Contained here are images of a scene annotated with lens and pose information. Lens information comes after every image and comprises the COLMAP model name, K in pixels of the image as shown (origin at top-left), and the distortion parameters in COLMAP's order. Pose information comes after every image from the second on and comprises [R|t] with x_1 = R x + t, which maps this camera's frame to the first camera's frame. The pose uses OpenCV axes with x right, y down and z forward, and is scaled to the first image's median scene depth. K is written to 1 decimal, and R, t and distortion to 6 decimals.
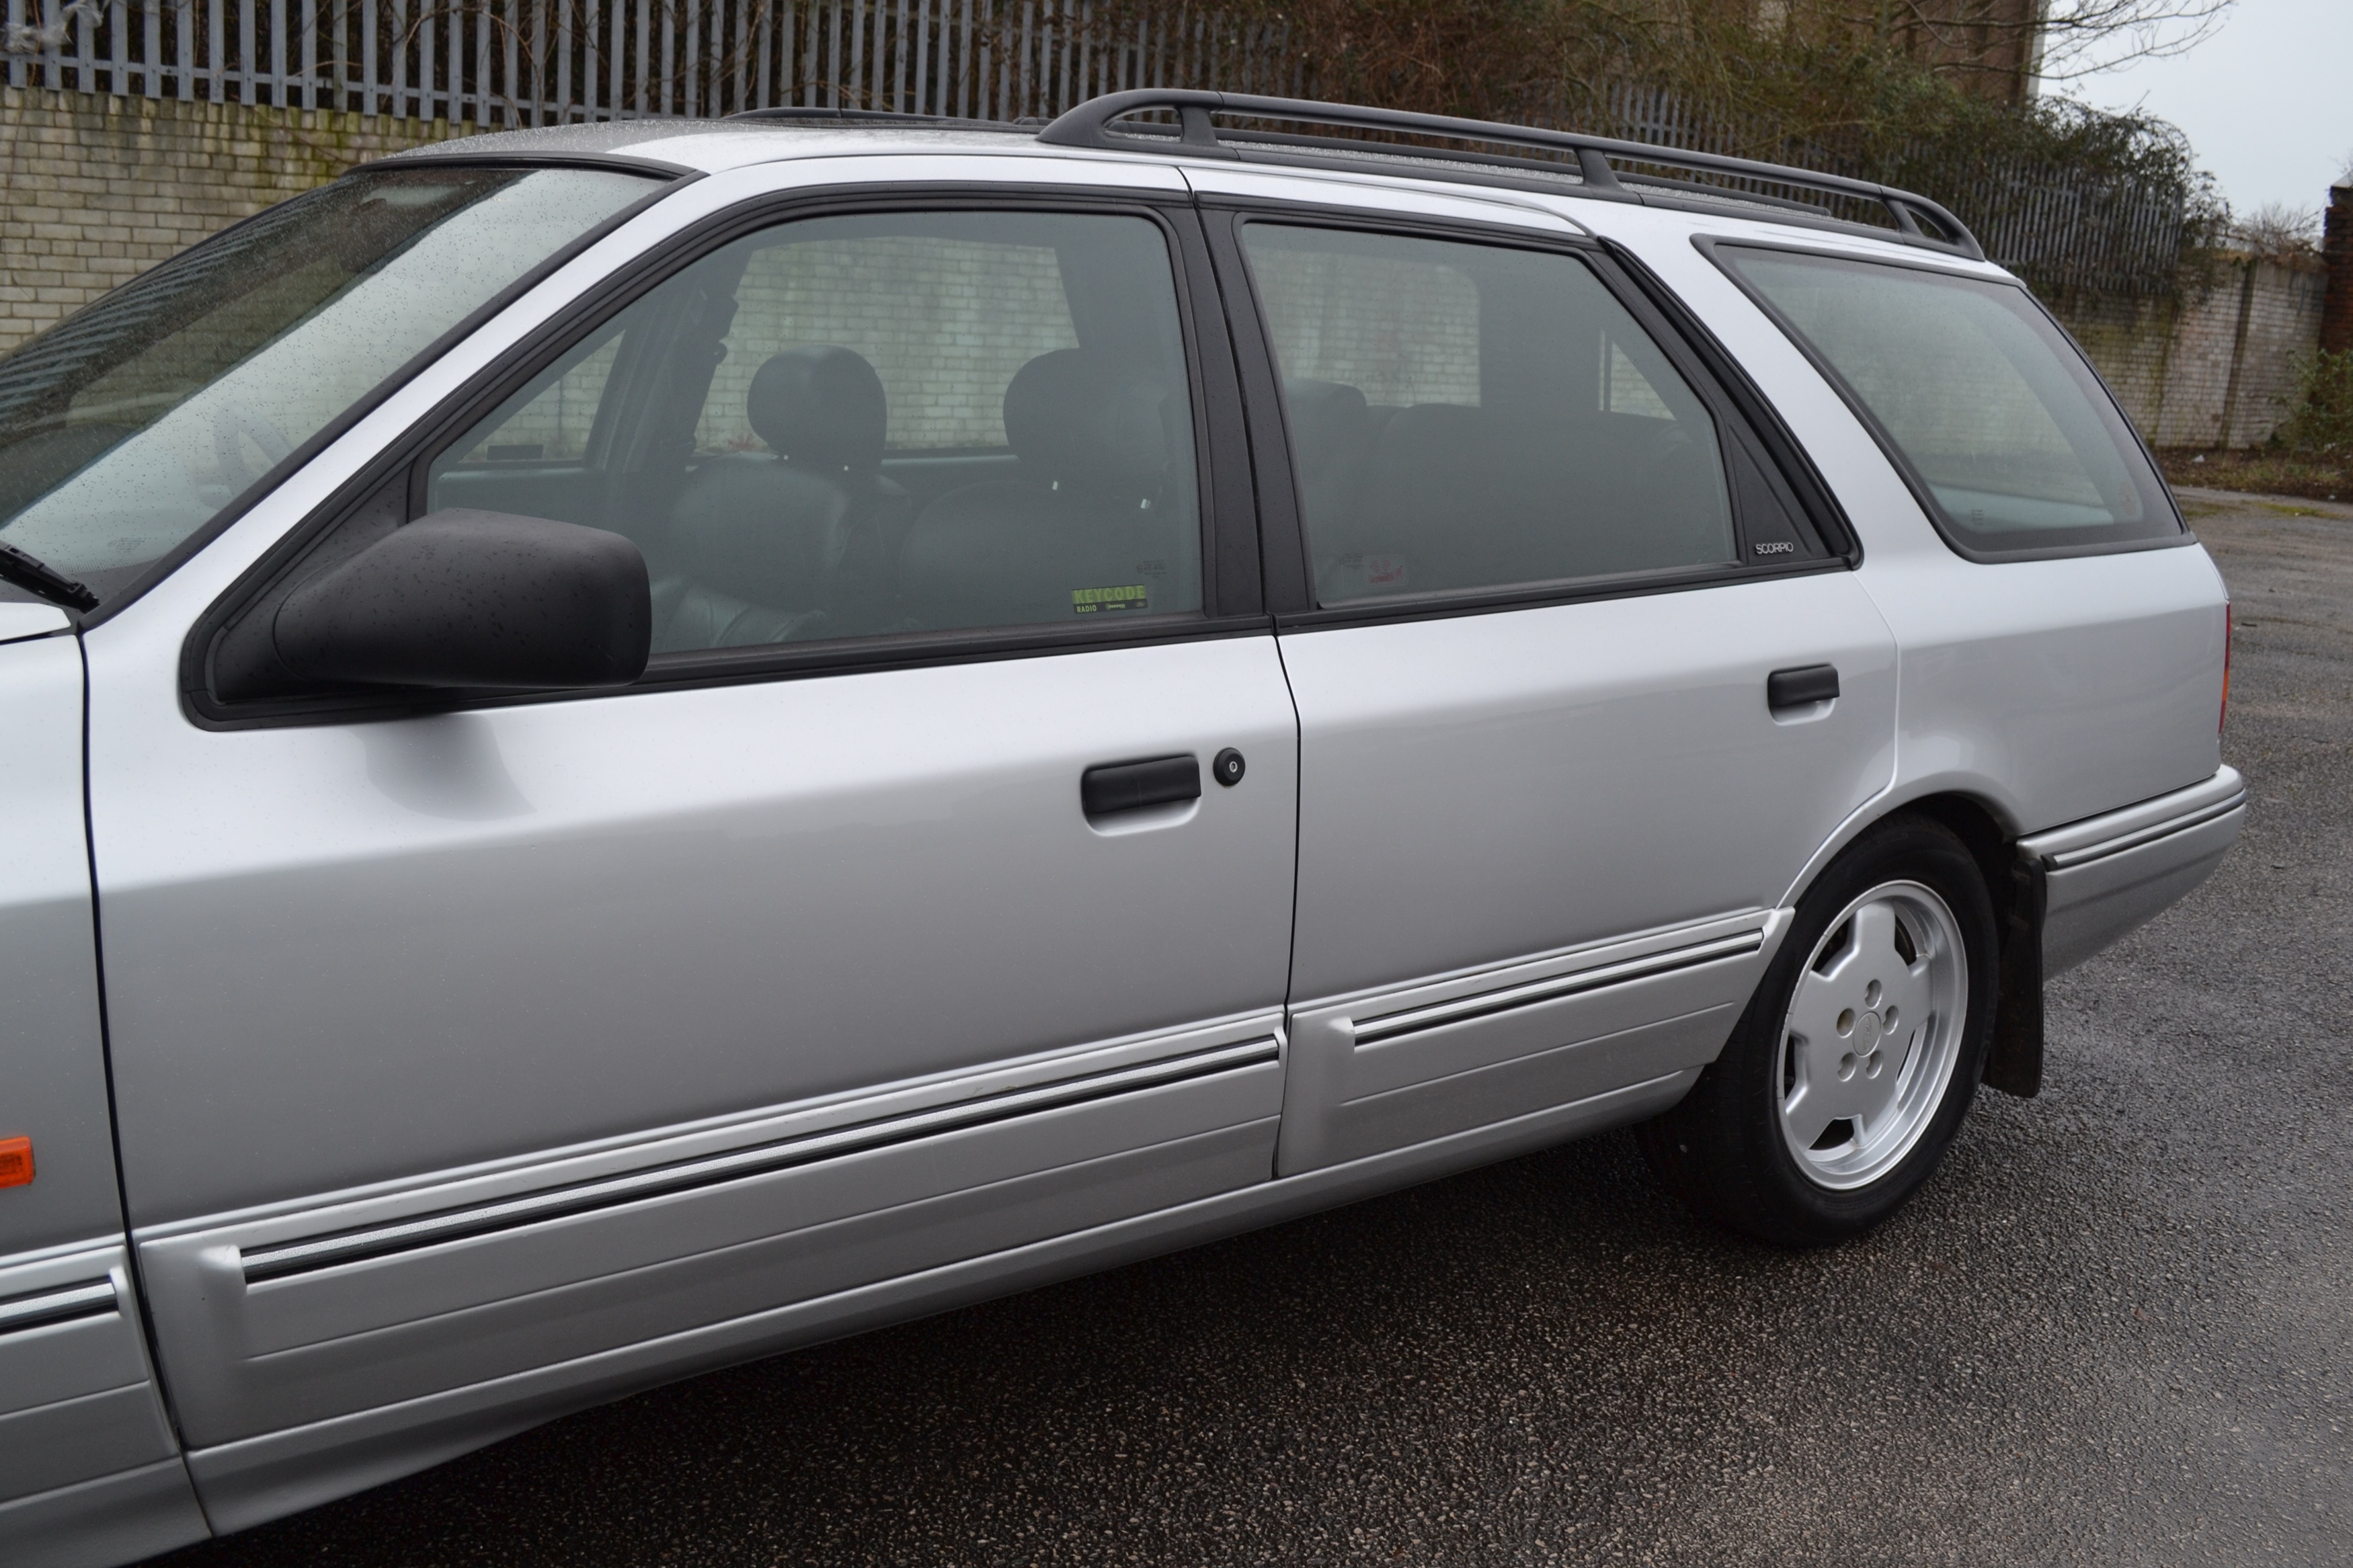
lens RADIAL K [[2179.3, 0, 1158.8], [0, 2179.3, 792.9], [0, 0, 1]] dist [-0.028254, -0.054556]
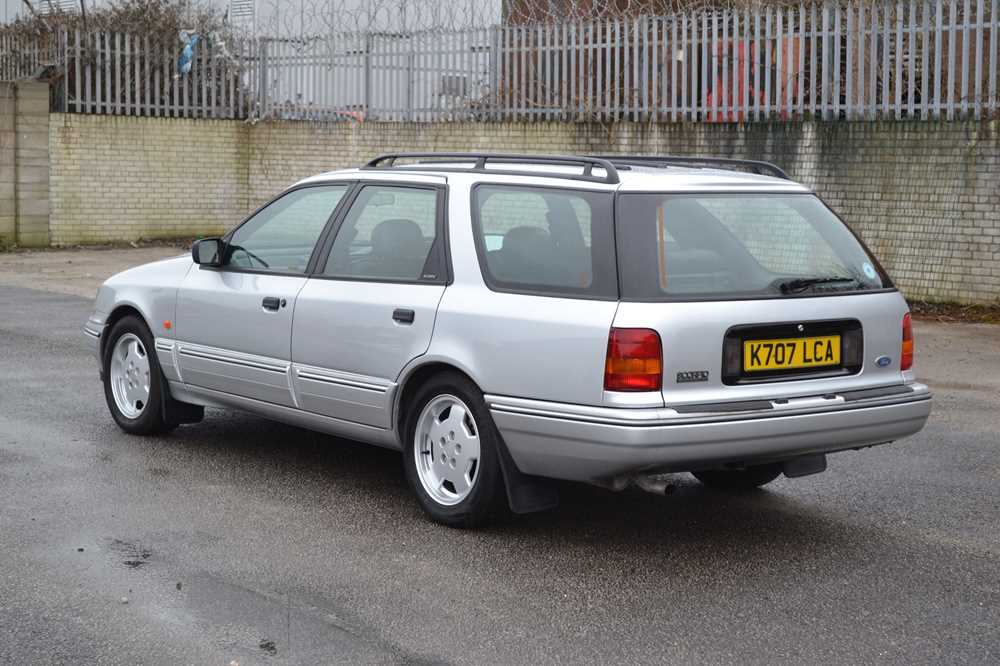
lens RADIAL K [[1822.8, 0, 498.2], [0, 1822.8, 332.1], [0, 0, 1]] dist [-0.002791, 0.117987]
pose [[0.007589, 0.037686, -0.999261, 0.779548], [-0.246580, 0.968503, 0.034653, -0.039750], [0.969093, 0.246135, 0.016642, 0.282410]]
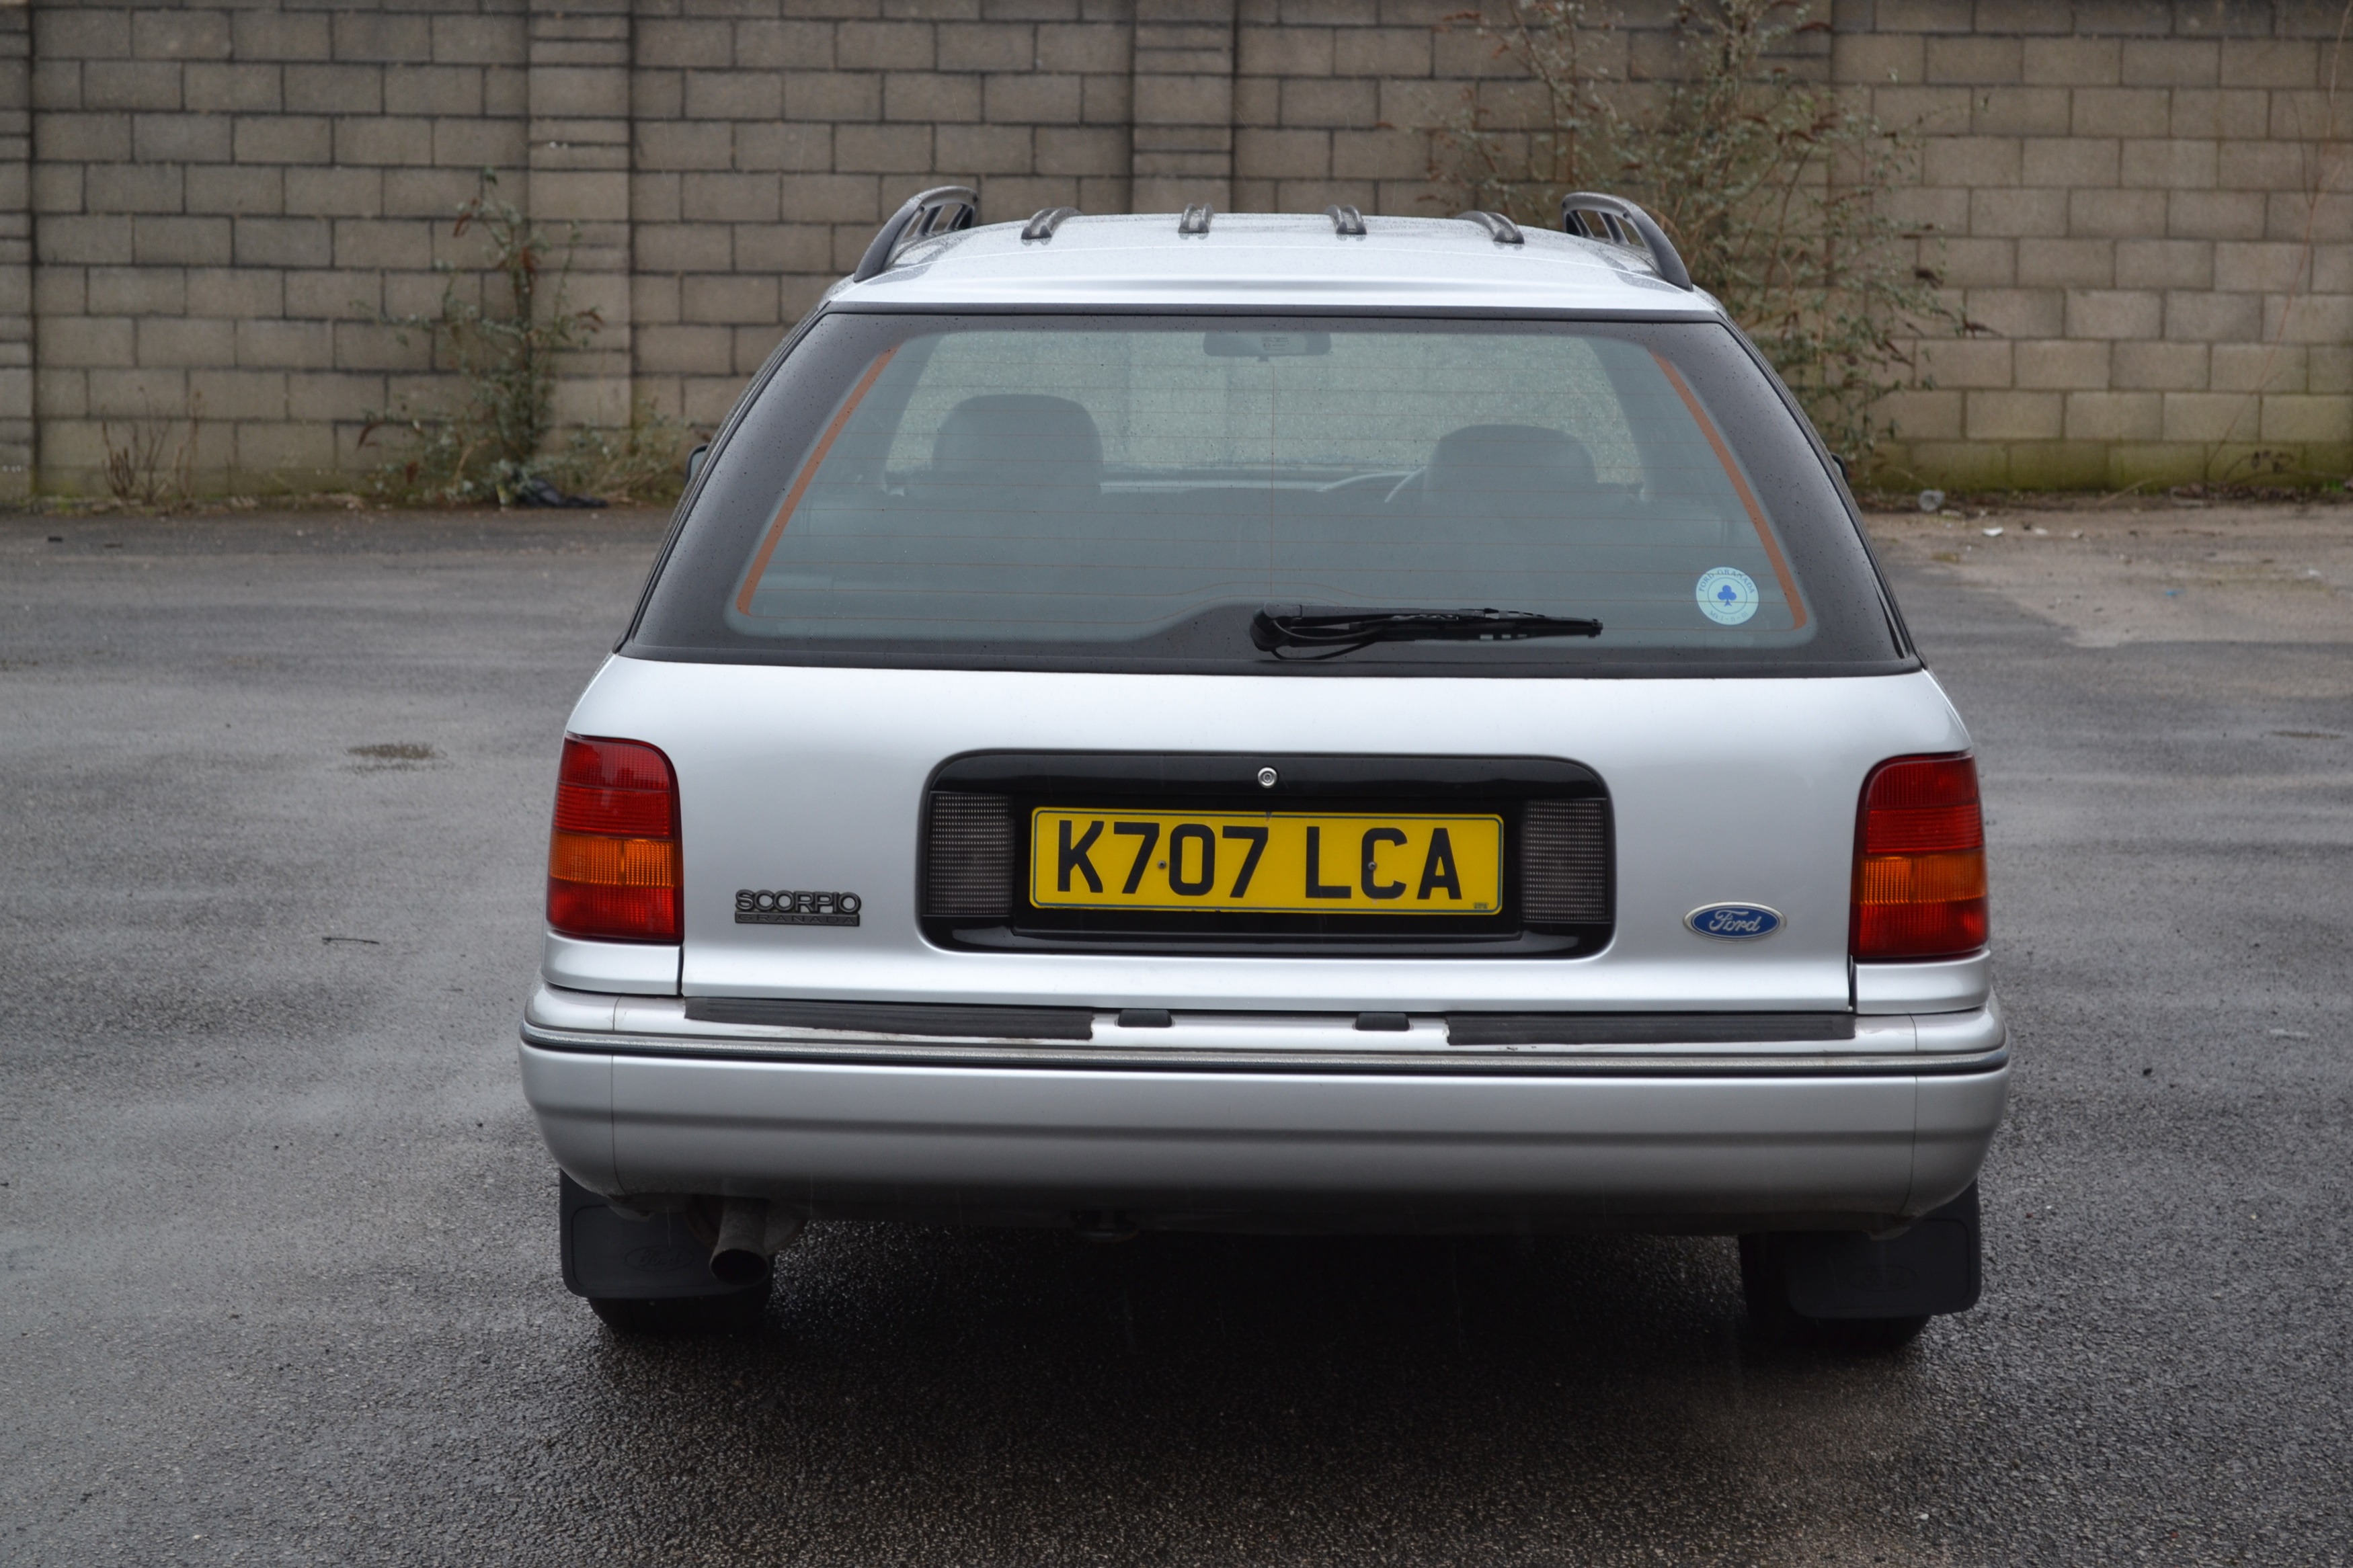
lens RADIAL K [[5438.0, 0, 1173.7], [0, 5438.0, 783.5], [0, 0, 1]] dist [0.031053, 0.011549]
pose [[-0.614748, 0.023383, -0.788377, 0.585959], [-0.226906, 0.952060, 0.205171, -0.159306], [0.755380, 0.305015, -0.579972, 0.720596]]
